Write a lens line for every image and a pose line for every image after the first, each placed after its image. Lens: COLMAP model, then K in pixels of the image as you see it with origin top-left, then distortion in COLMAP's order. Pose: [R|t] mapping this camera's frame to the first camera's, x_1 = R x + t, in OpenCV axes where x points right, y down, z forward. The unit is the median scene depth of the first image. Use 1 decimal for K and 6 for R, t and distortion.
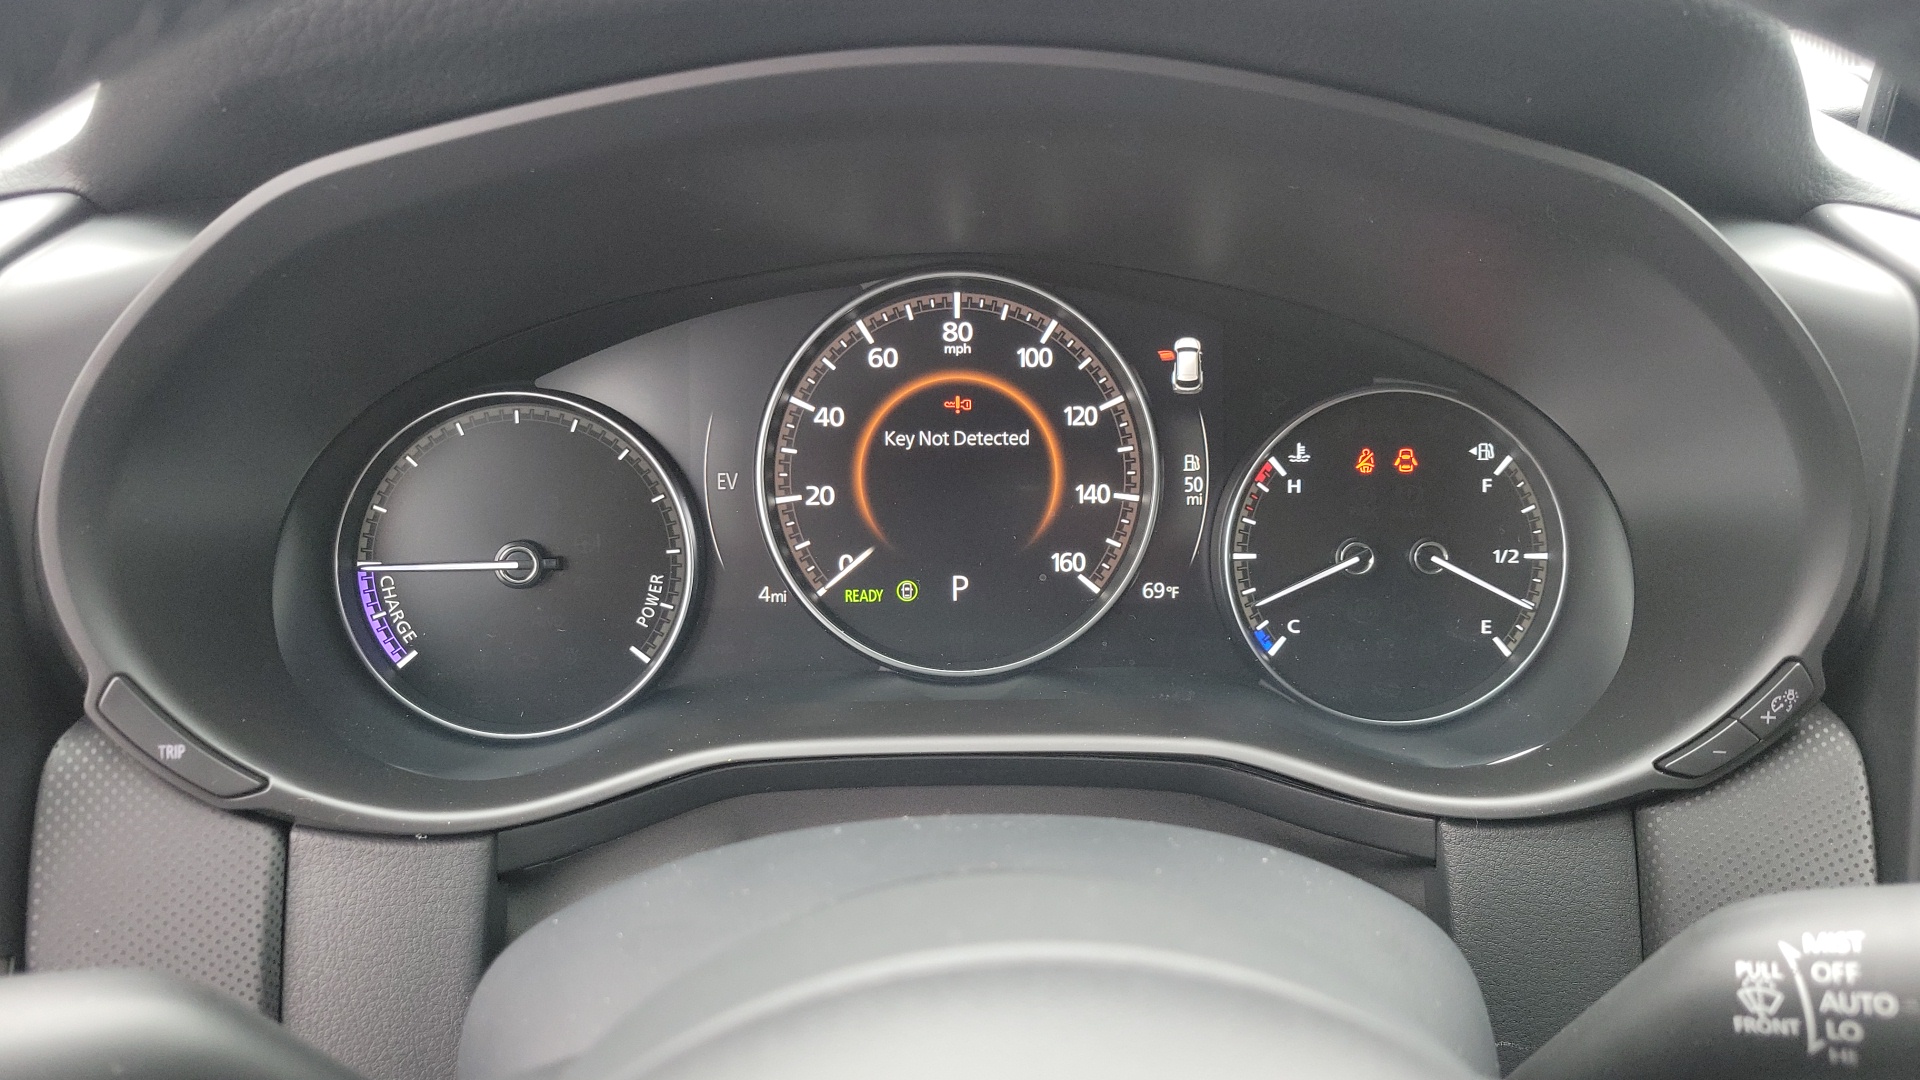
lens RADIAL K [[1438.2, 0, 976.9], [0, 1438.2, 569.9], [0, 0, 1]] dist [0.045393, -0.016709]
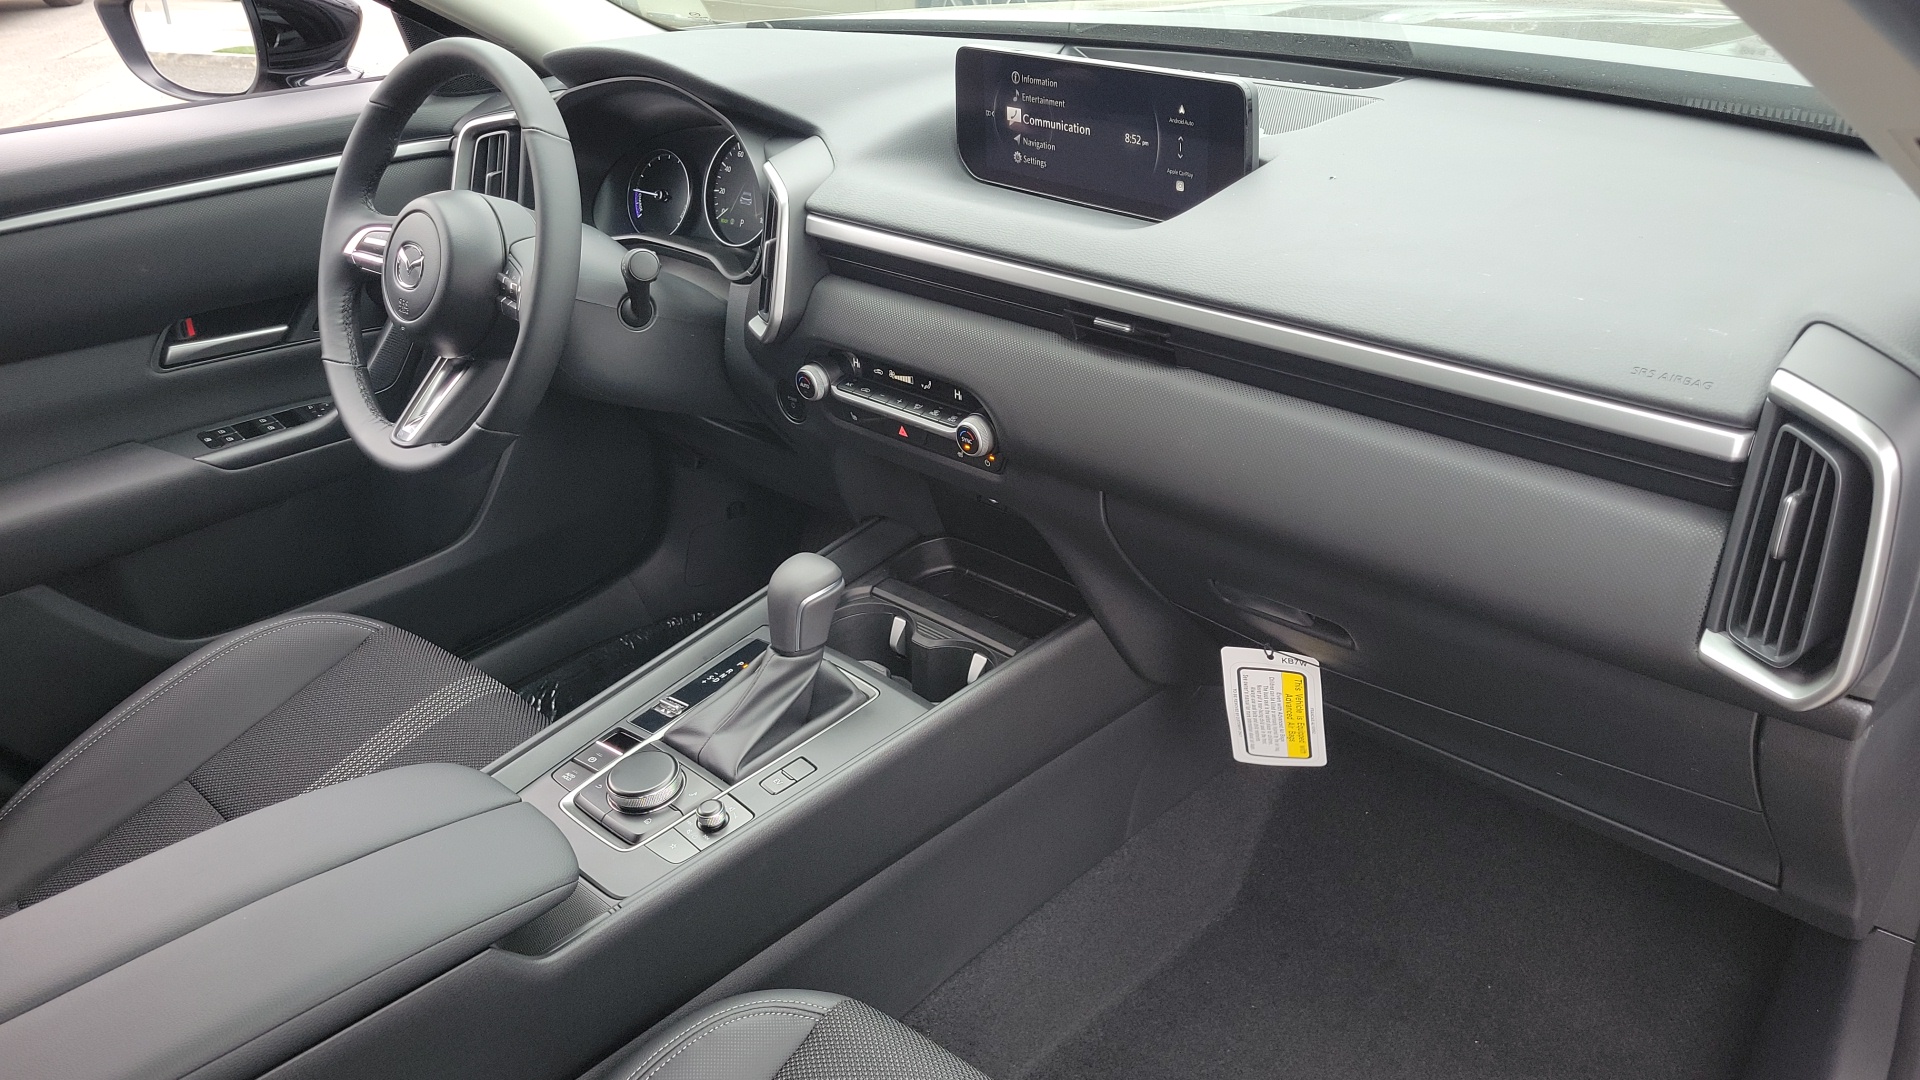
lens RADIAL K [[1438.2, 0, 977.5], [0, 1438.2, 529.8], [0, 0, 1]] dist [0.045393, -0.016709]
pose [[0.695048, 0.290008, -0.657879, 2.931104], [-0.243948, 0.955882, 0.163643, 0.011332], [0.676312, 0.046748, 0.735130, -1.160527]]
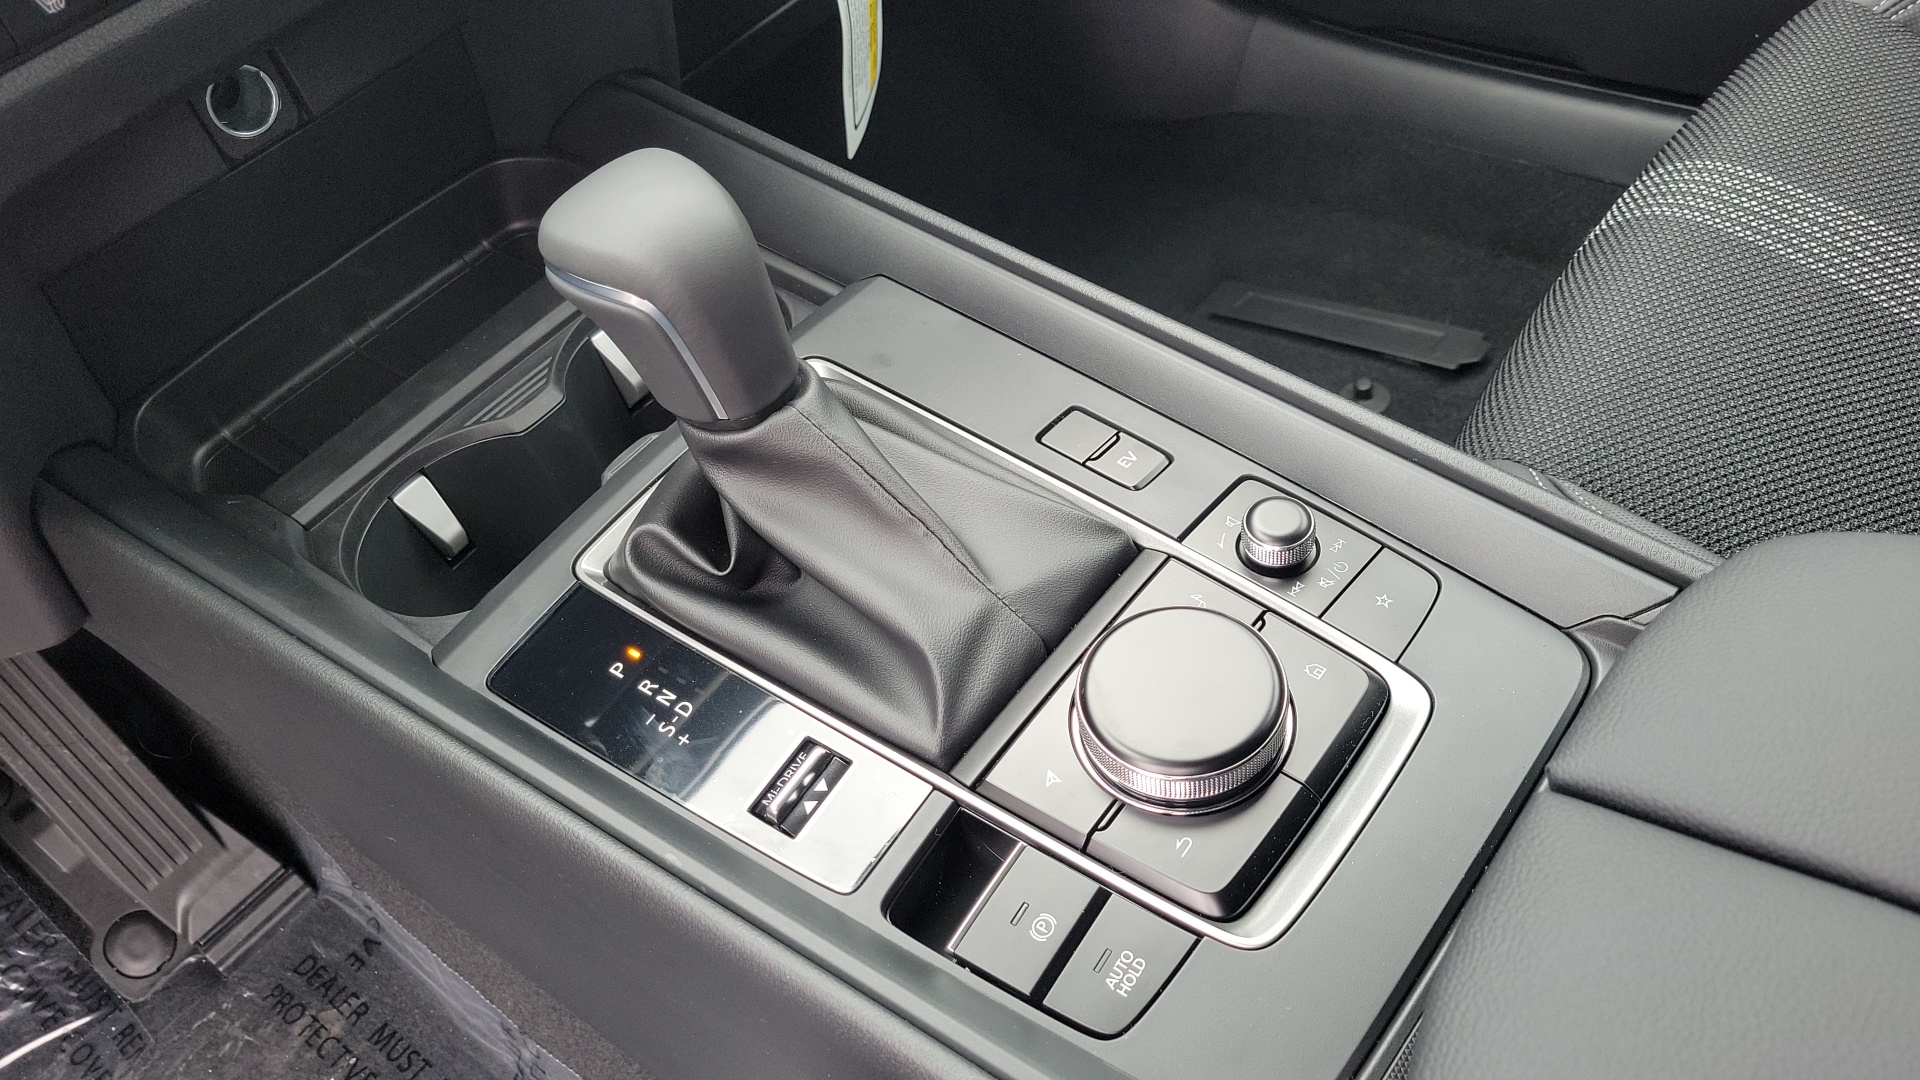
lens RADIAL K [[1438.2, 0, 951.4], [0, 1438.2, 530.6], [0, 0, 1]] dist [0.045393, -0.016709]
pose [[0.651091, -0.637242, 0.412313, 0.540248], [0.484110, 0.767051, 0.421034, 0.476204], [-0.584566, -0.074526, 0.807916, -0.281014]]
